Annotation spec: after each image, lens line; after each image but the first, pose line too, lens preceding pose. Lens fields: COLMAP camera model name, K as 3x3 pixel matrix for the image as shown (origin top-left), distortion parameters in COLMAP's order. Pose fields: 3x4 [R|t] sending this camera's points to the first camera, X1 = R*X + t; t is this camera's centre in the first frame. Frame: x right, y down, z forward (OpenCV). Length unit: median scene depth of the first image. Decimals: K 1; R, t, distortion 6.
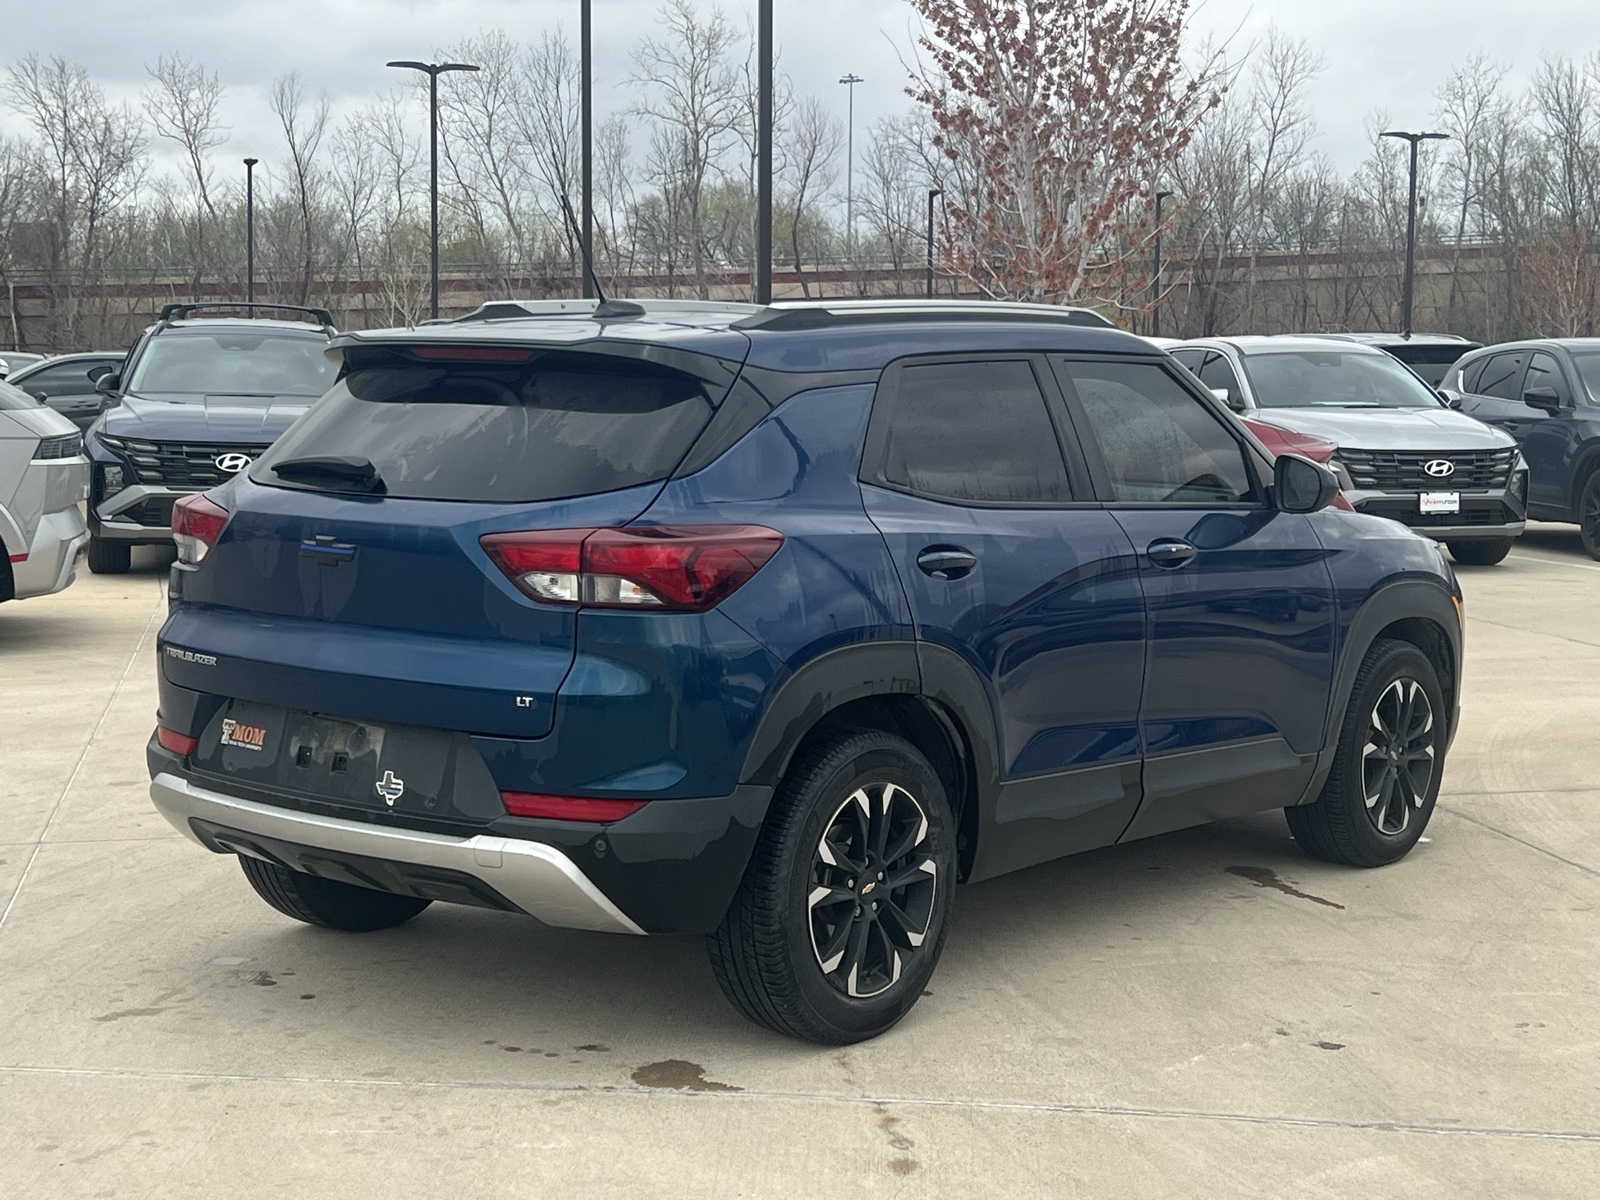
lens RADIAL K [[2453.4, 0, 794.8], [0, 2453.4, 609.1], [0, 0, 1]] dist [0.220161, -0.806056]
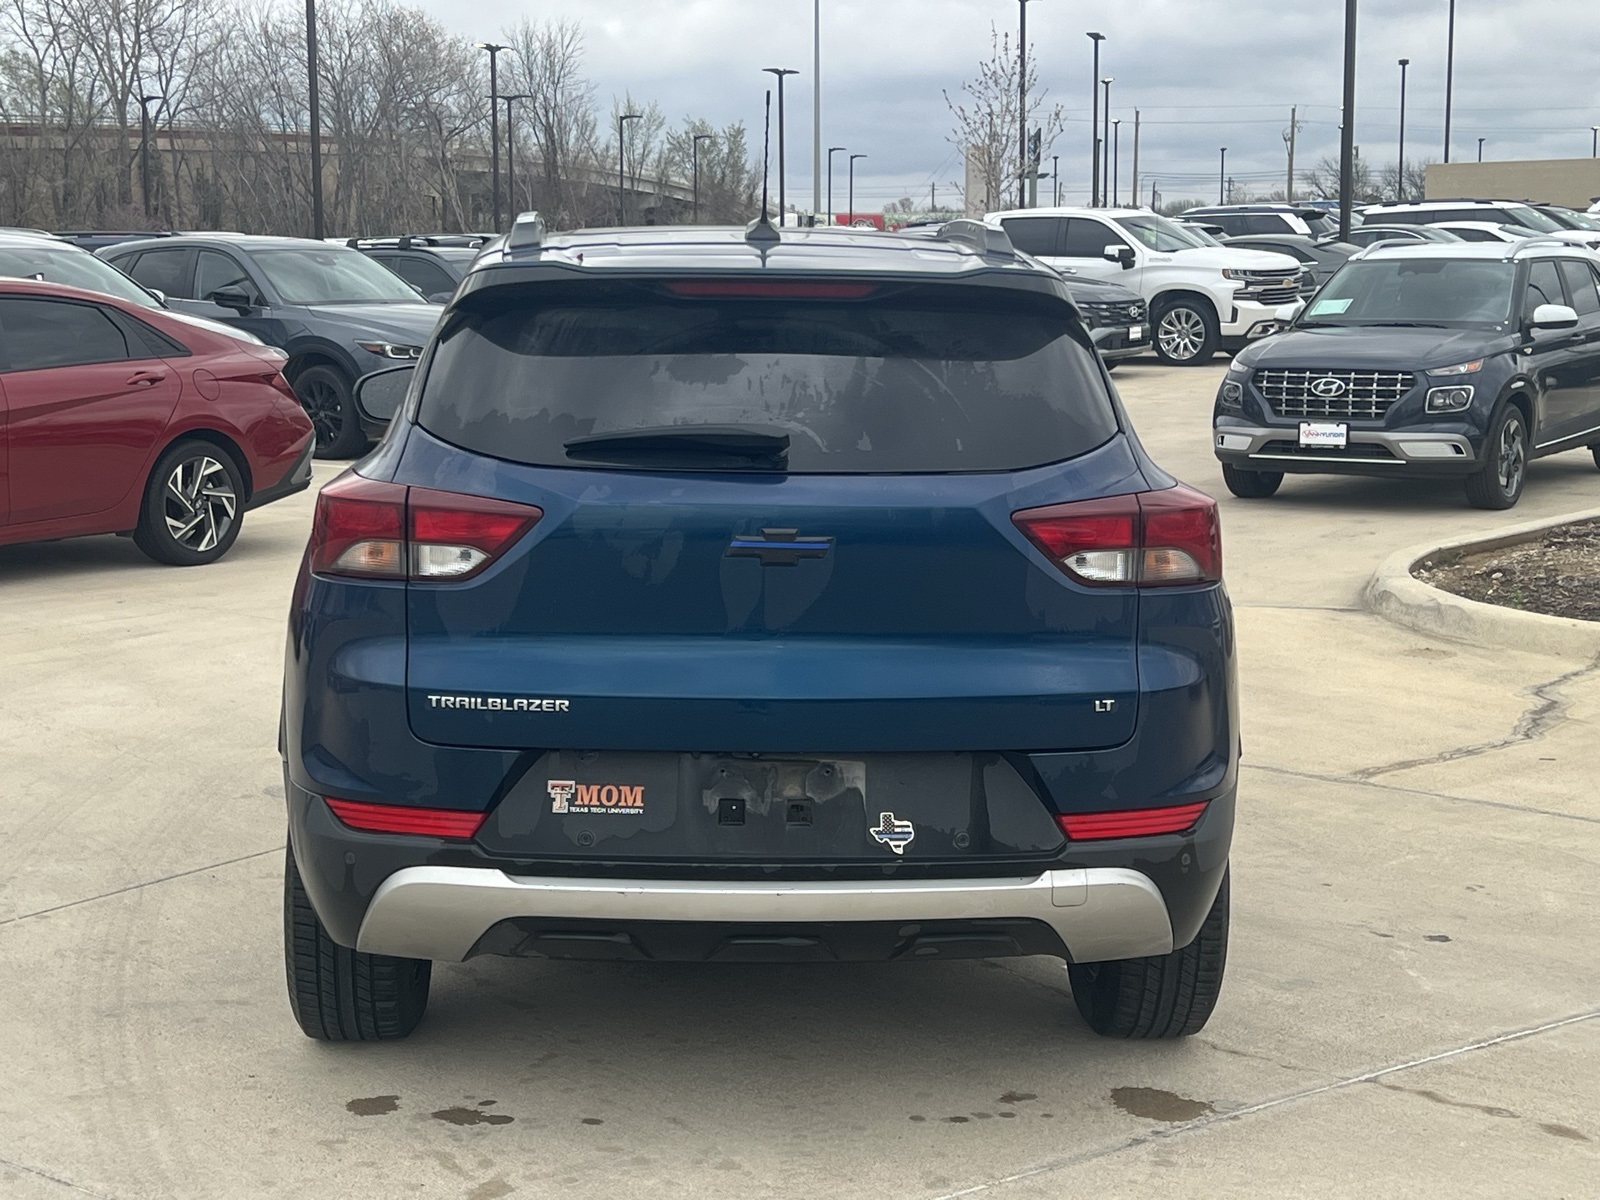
lens RADIAL K [[2453.4, 0, 794.8], [0, 2453.4, 609.1], [0, 0, 1]] dist [0.220161, -0.806056]
pose [[0.749130, -0.098264, 0.655094, -0.697958], [0.068643, 0.995128, 0.070773, -0.058686], [-0.658857, -0.008050, 0.752225, 0.410666]]
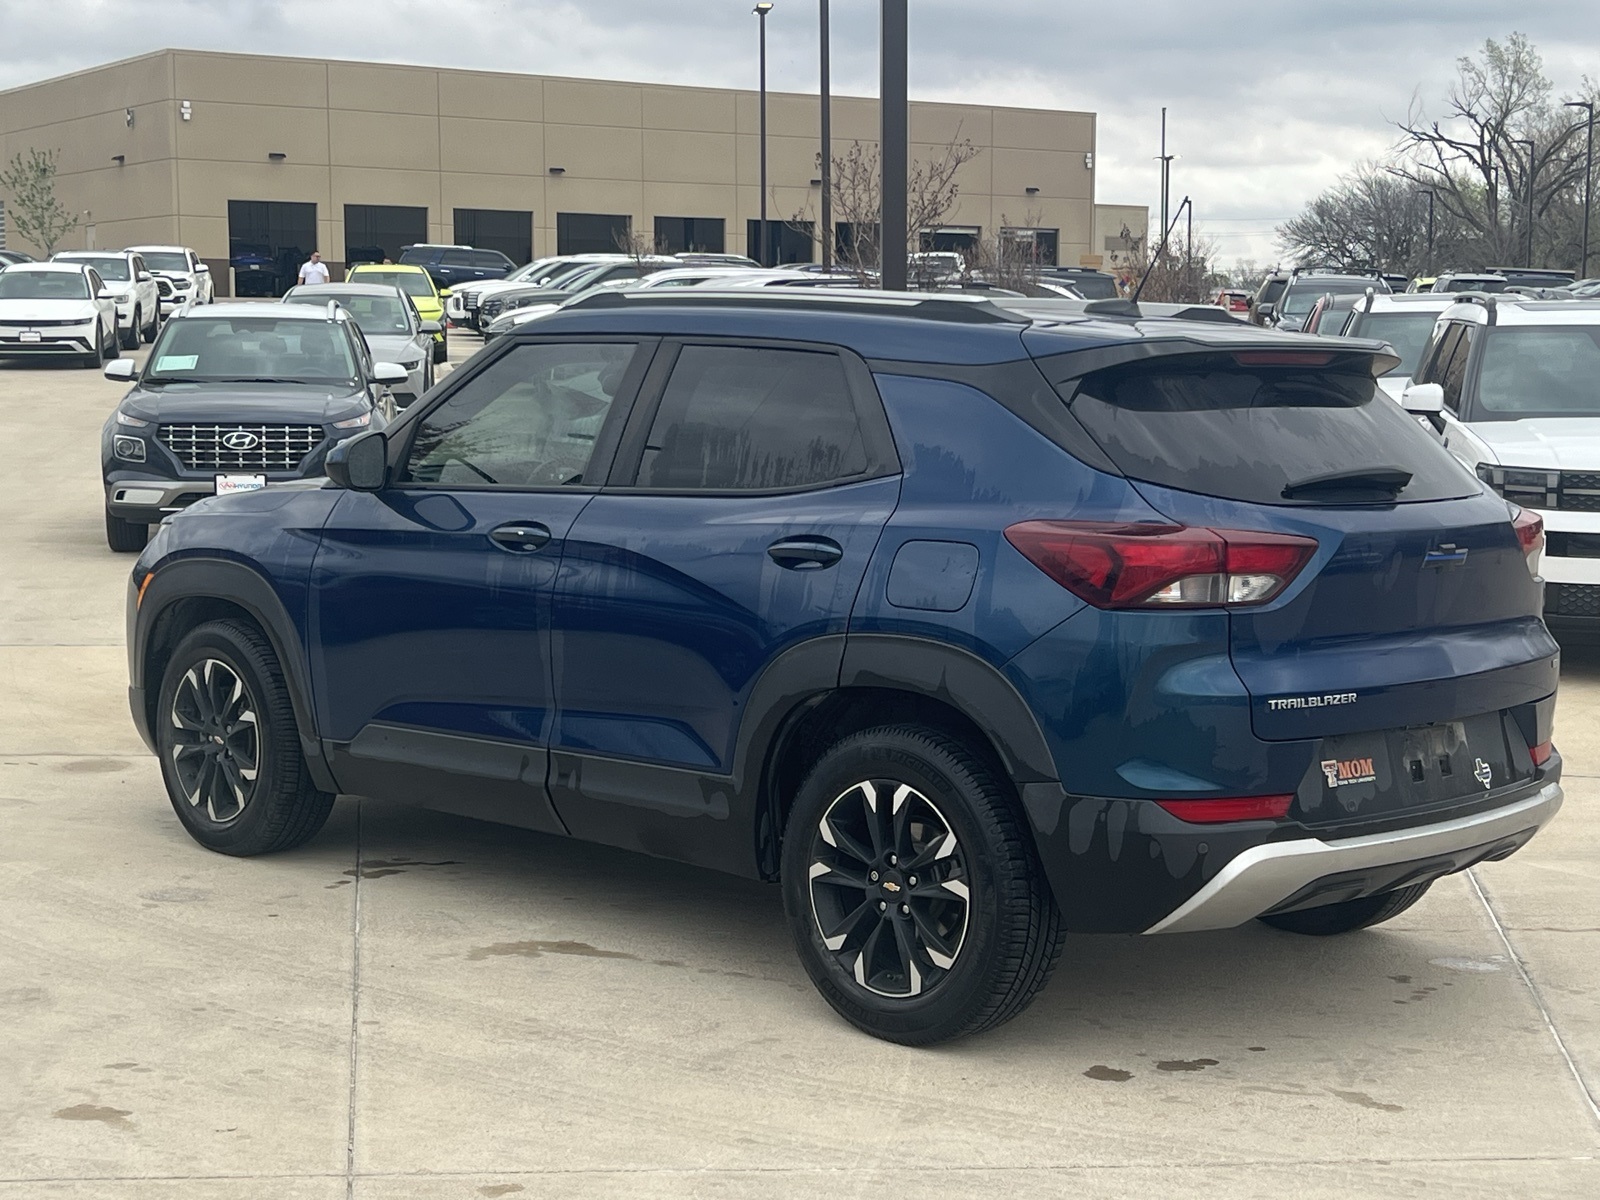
lens RADIAL K [[2453.4, 0, 794.8], [0, 2453.4, 609.1], [0, 0, 1]] dist [0.220161, -0.806056]
pose [[0.112694, -0.120121, 0.986342, -1.219914], [0.087430, 0.990014, 0.110579, -0.138382], [-0.989776, 0.073774, 0.122071, 1.140226]]
